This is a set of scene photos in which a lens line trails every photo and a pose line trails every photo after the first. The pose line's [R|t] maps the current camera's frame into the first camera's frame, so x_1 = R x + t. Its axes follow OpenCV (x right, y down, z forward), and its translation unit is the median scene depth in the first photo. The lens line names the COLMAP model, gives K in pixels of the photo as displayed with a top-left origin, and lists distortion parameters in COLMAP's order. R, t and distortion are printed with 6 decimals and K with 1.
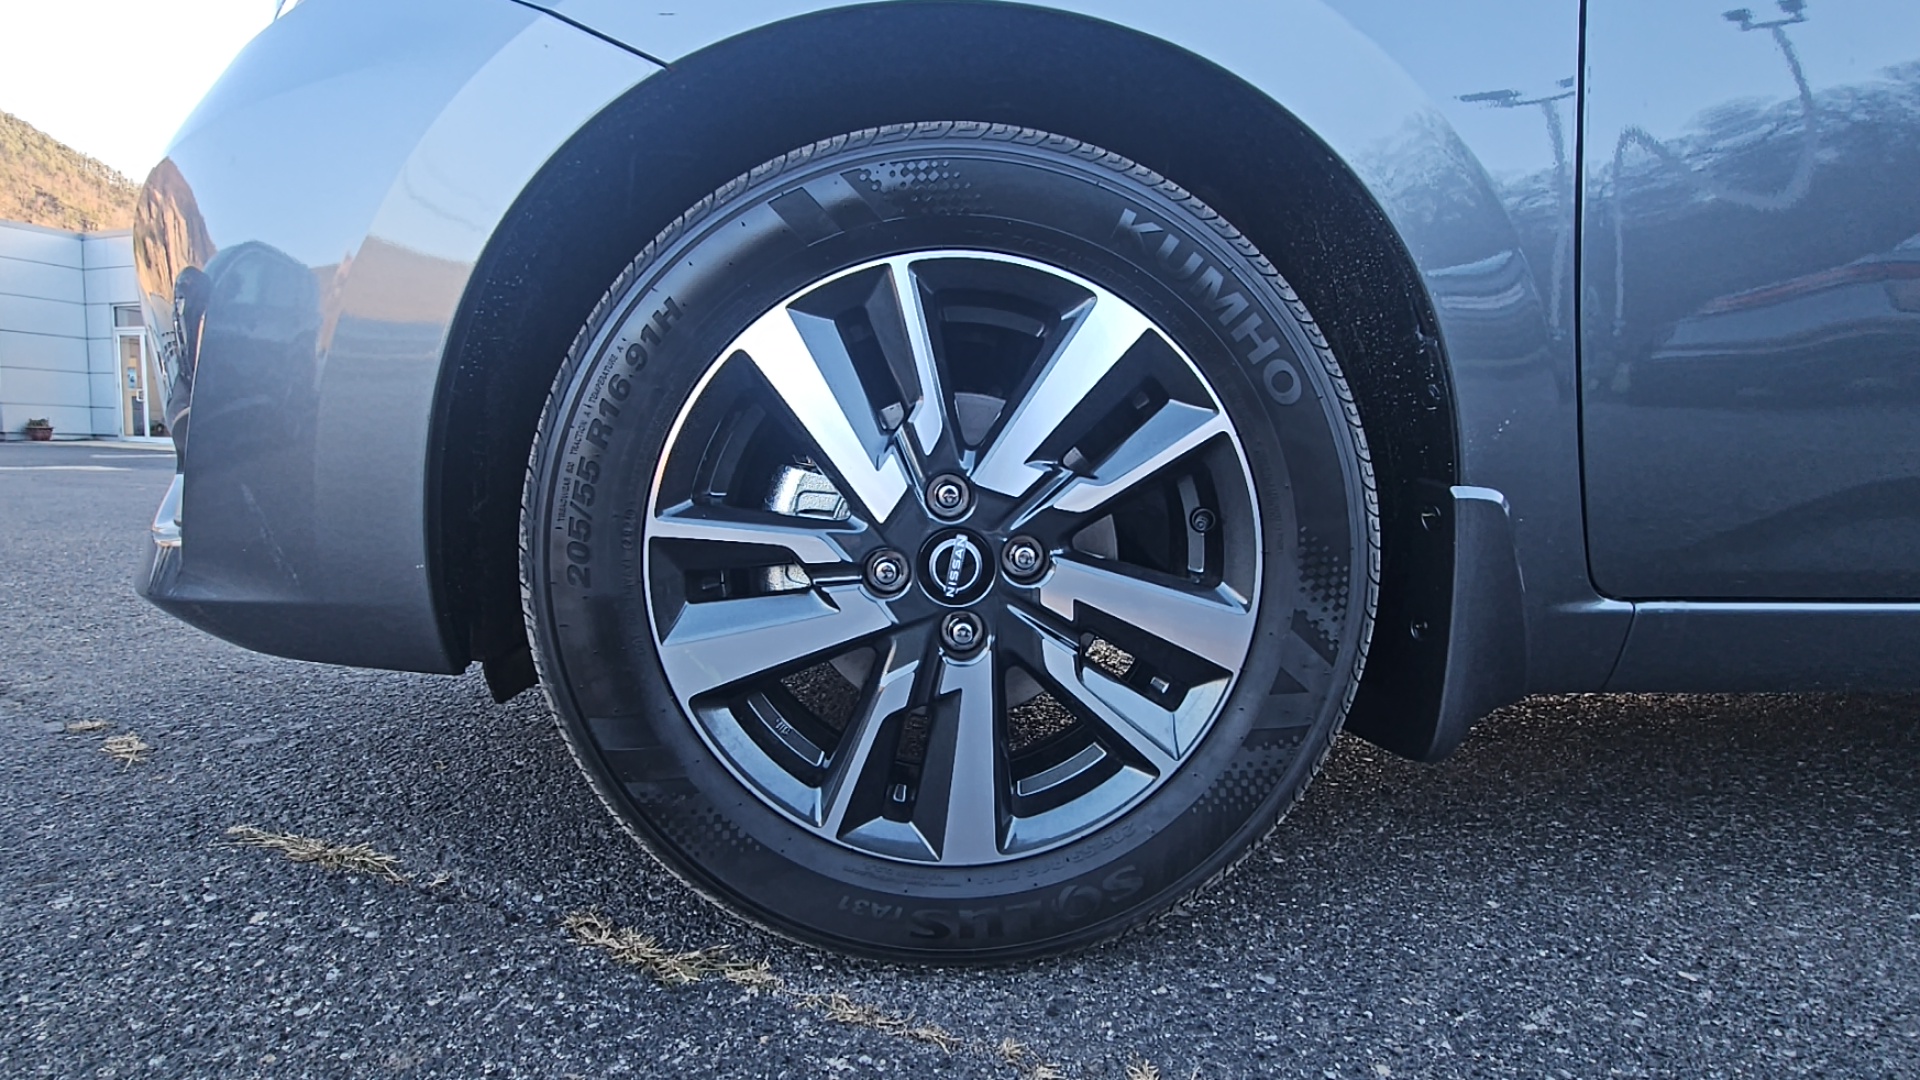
lens RADIAL K [[856.3, 0, 957.6], [0, 856.3, 533.9], [0, 0, 1]] dist [0.012235, -0.008432]
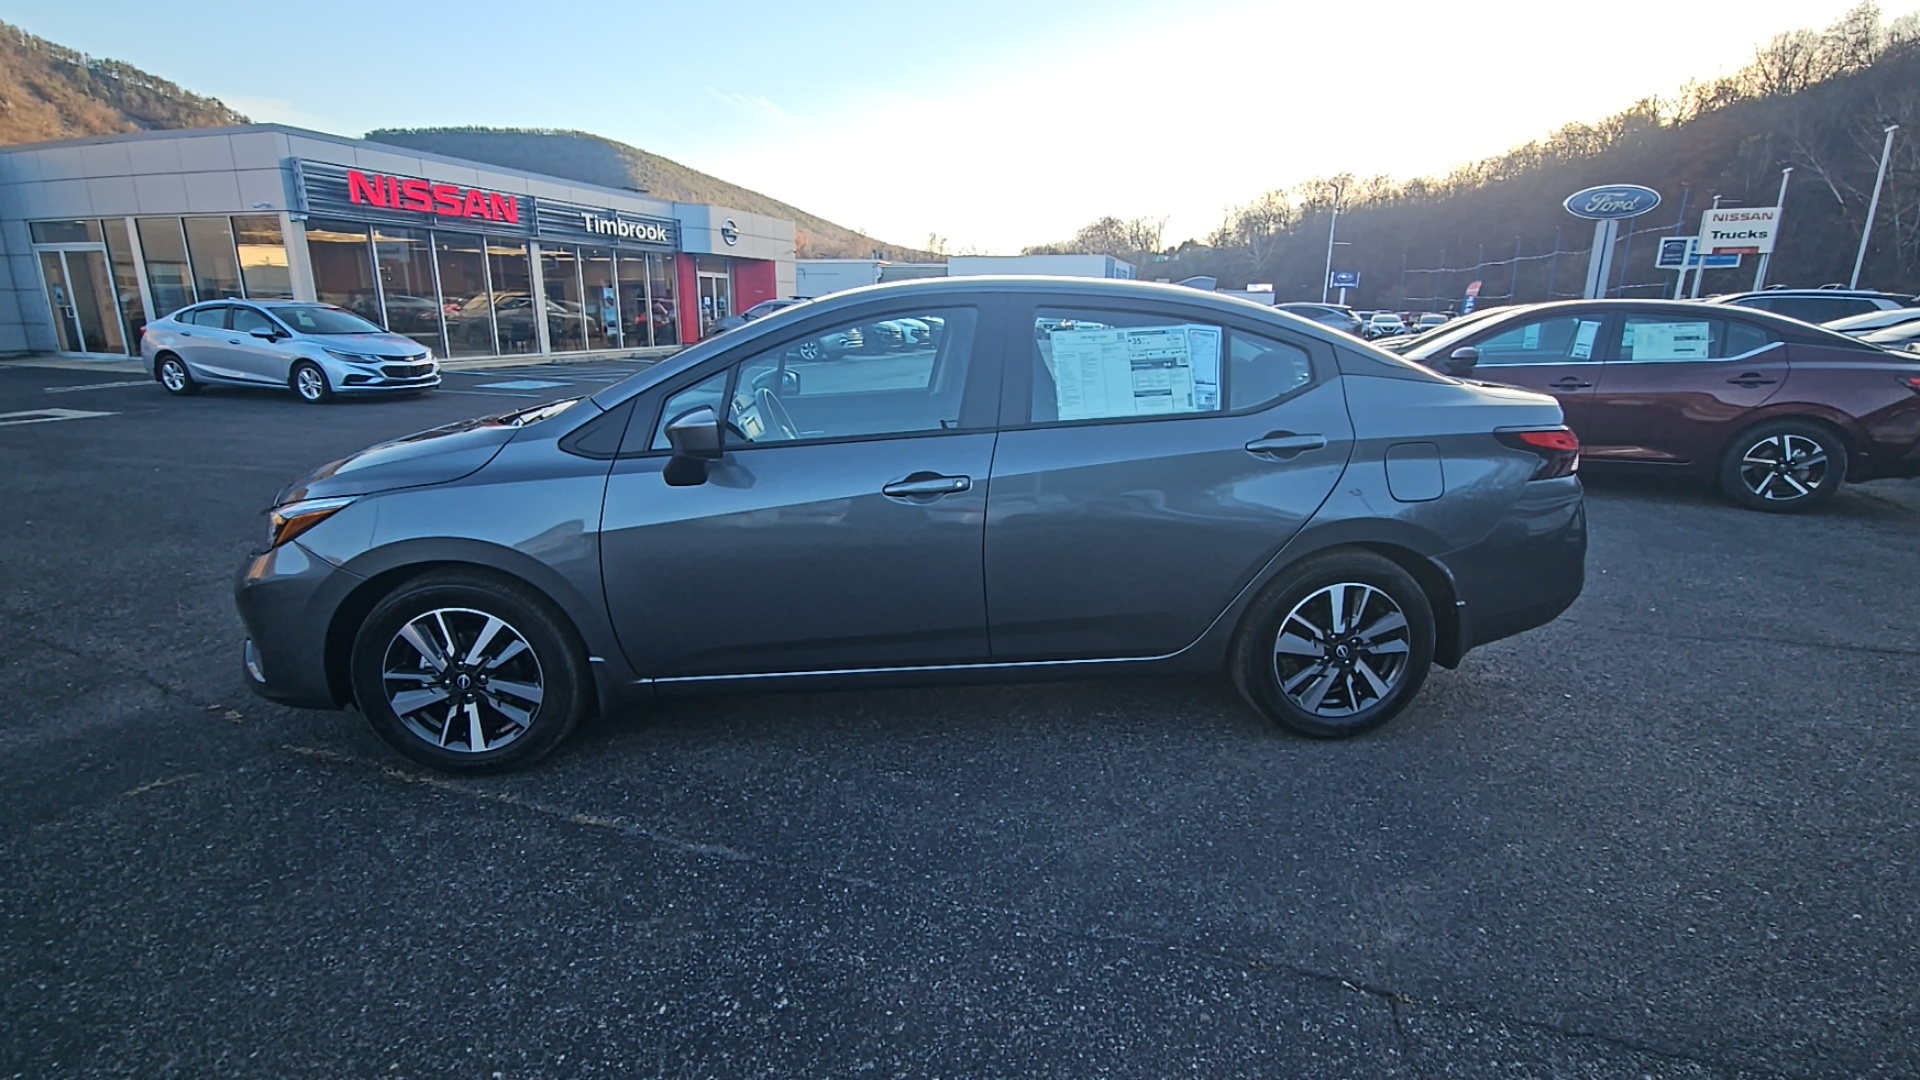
lens RADIAL K [[856.3, 0, 957.6], [0, 856.3, 533.9], [0, 0, 1]] dist [0.012235, -0.008432]
pose [[0.999086, -0.029236, 0.031173, 2.193329], [0.023813, 0.986505, 0.161989, -1.237001], [-0.035488, -0.161099, 0.986300, -2.927347]]
